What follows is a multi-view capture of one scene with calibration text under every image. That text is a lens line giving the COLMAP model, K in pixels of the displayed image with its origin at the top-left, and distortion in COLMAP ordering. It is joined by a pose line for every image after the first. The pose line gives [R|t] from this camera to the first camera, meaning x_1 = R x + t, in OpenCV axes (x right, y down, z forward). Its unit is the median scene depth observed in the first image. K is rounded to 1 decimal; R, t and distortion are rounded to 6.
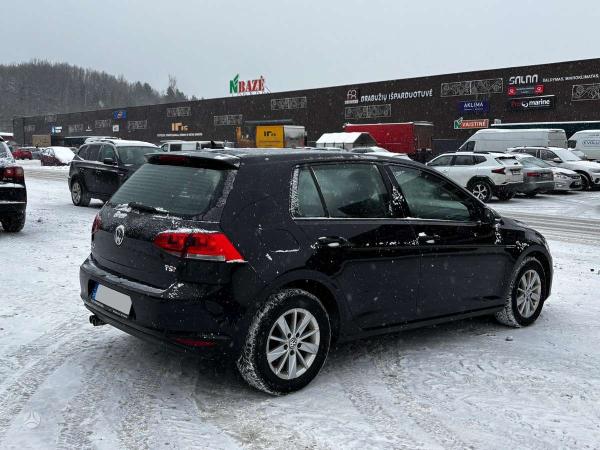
lens RADIAL K [[647.1, 0, 300.3], [0, 647.1, 221.5], [0, 0, 1]] dist [0.021933, 0.000000]
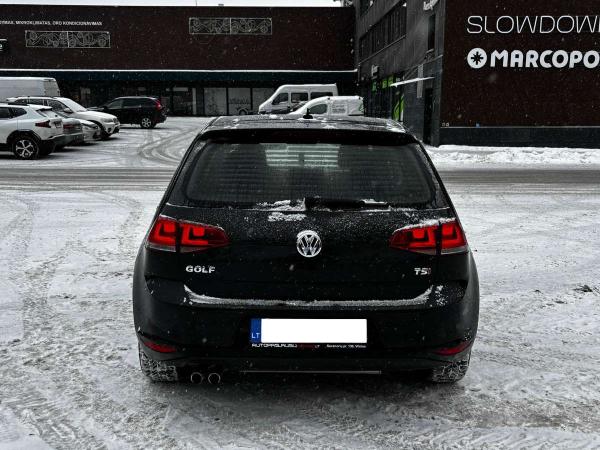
lens RADIAL K [[647.1, 0, 300.8], [0, 647.1, 225.5], [0, 0, 1]] dist [0.021933, 0.000000]
pose [[0.634822, -0.152252, 0.757510, -0.185049], [0.086102, 0.988227, 0.126467, -0.020519], [-0.767846, -0.015061, 0.640457, 0.121570]]
